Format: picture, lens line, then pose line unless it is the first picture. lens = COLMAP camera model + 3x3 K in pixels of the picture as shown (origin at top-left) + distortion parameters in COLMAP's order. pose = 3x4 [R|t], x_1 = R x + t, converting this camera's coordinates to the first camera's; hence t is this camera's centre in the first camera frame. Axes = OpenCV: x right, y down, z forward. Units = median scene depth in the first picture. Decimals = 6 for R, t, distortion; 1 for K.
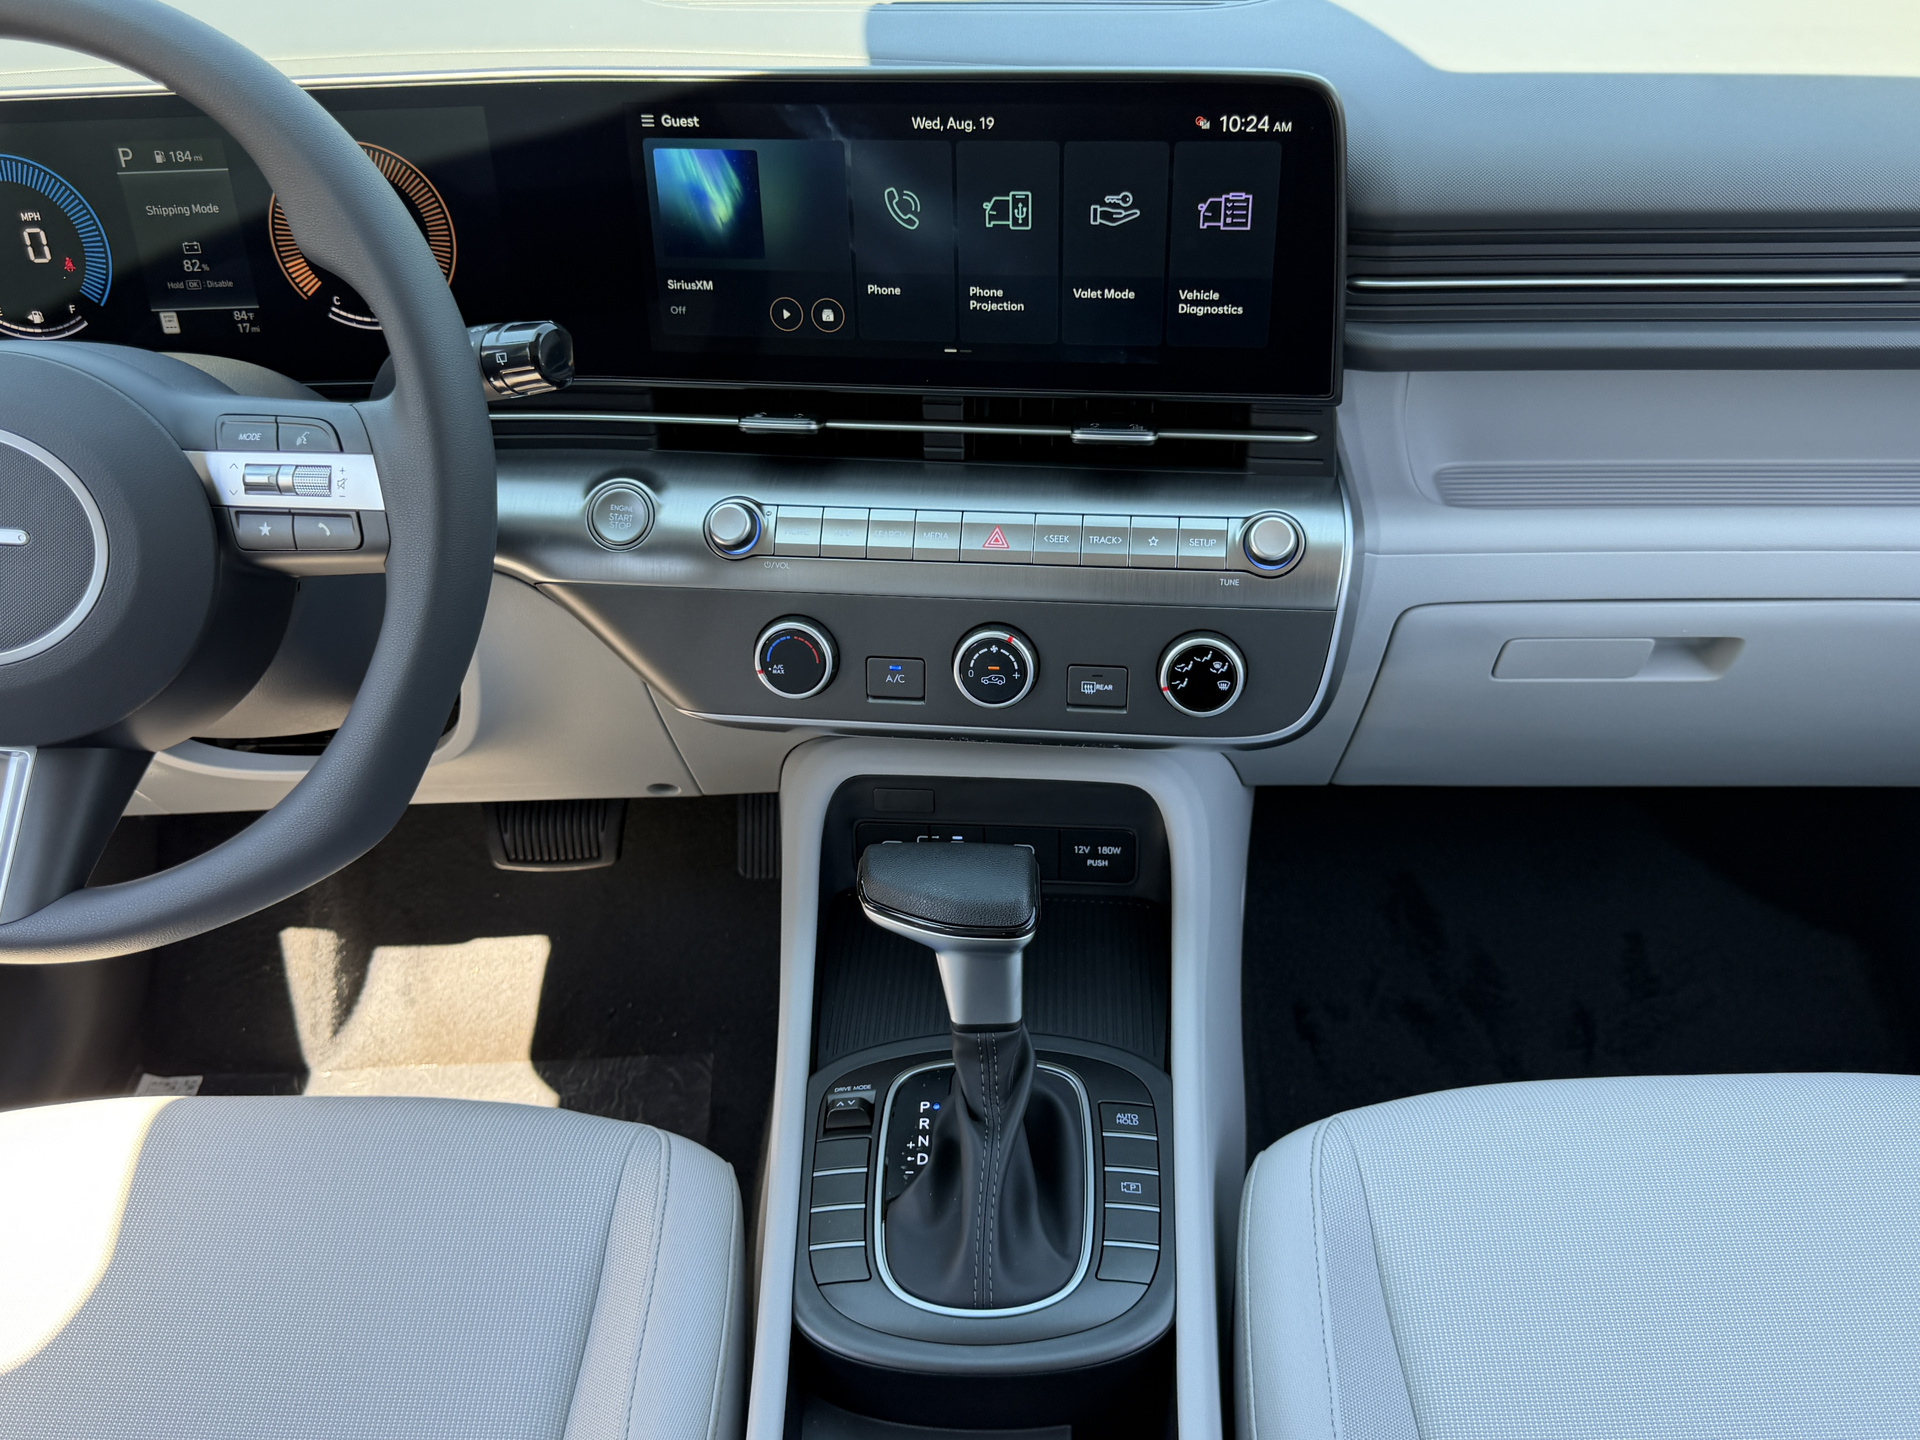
lens RADIAL K [[1746.2, 0, 959.9], [0, 1746.2, 732.7], [0, 0, 1]] dist [0.171009, -0.402678]
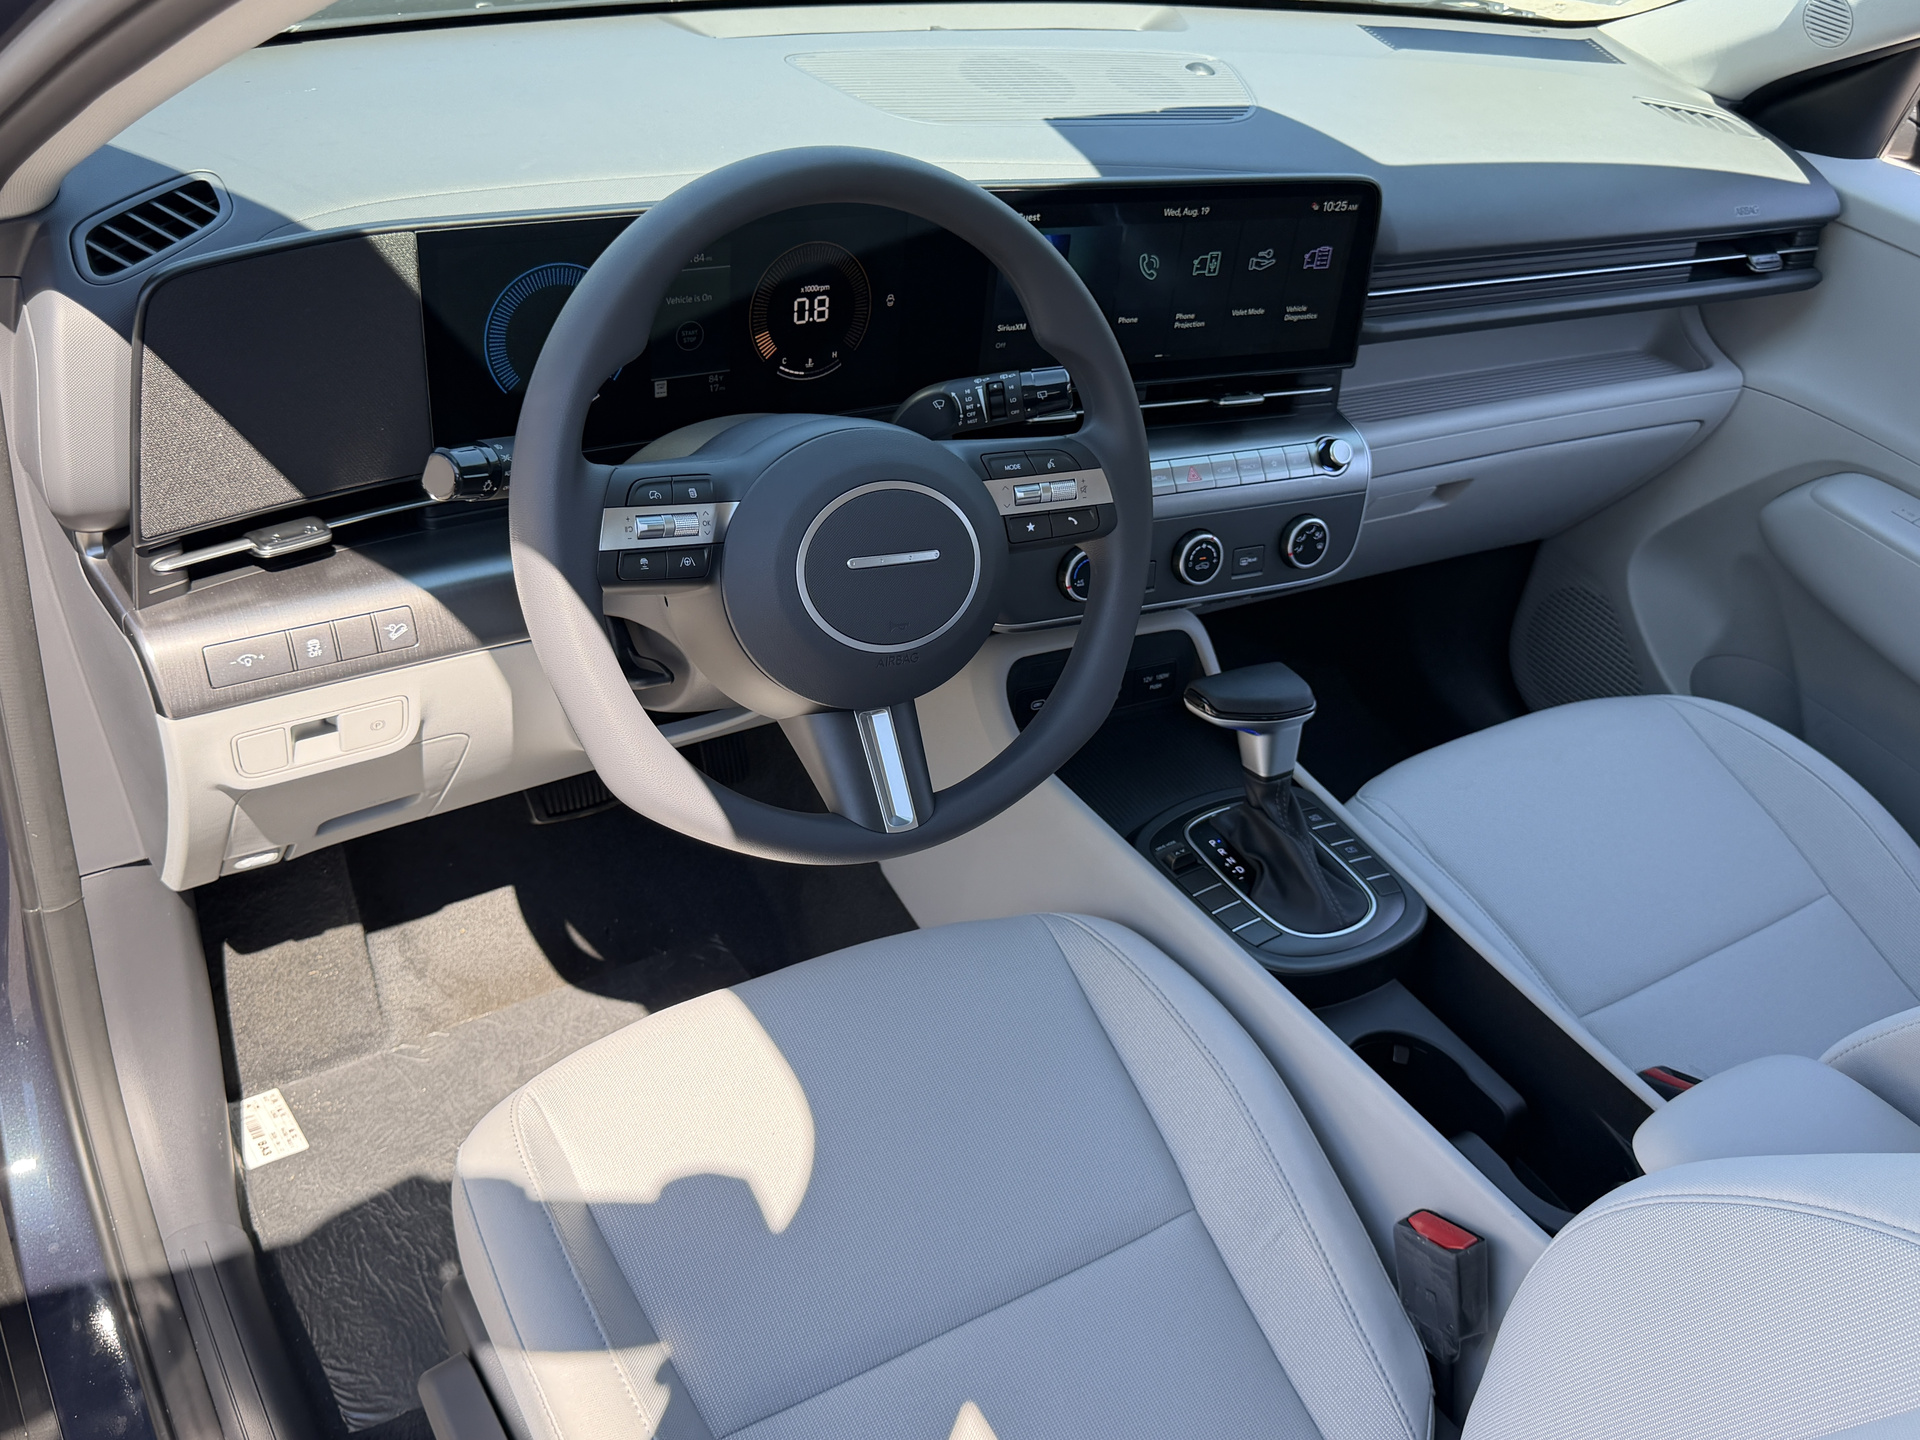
lens RADIAL K [[1703.6, 0, 960.0], [0, 1703.6, 720.0], [0, 0, 1]] dist [0.175305, -0.399718]
pose [[0.810034, -0.204460, 0.549582, -1.034987], [0.175964, 0.978804, 0.104787, -0.095214], [-0.559358, 0.011825, 0.828842, -0.135487]]
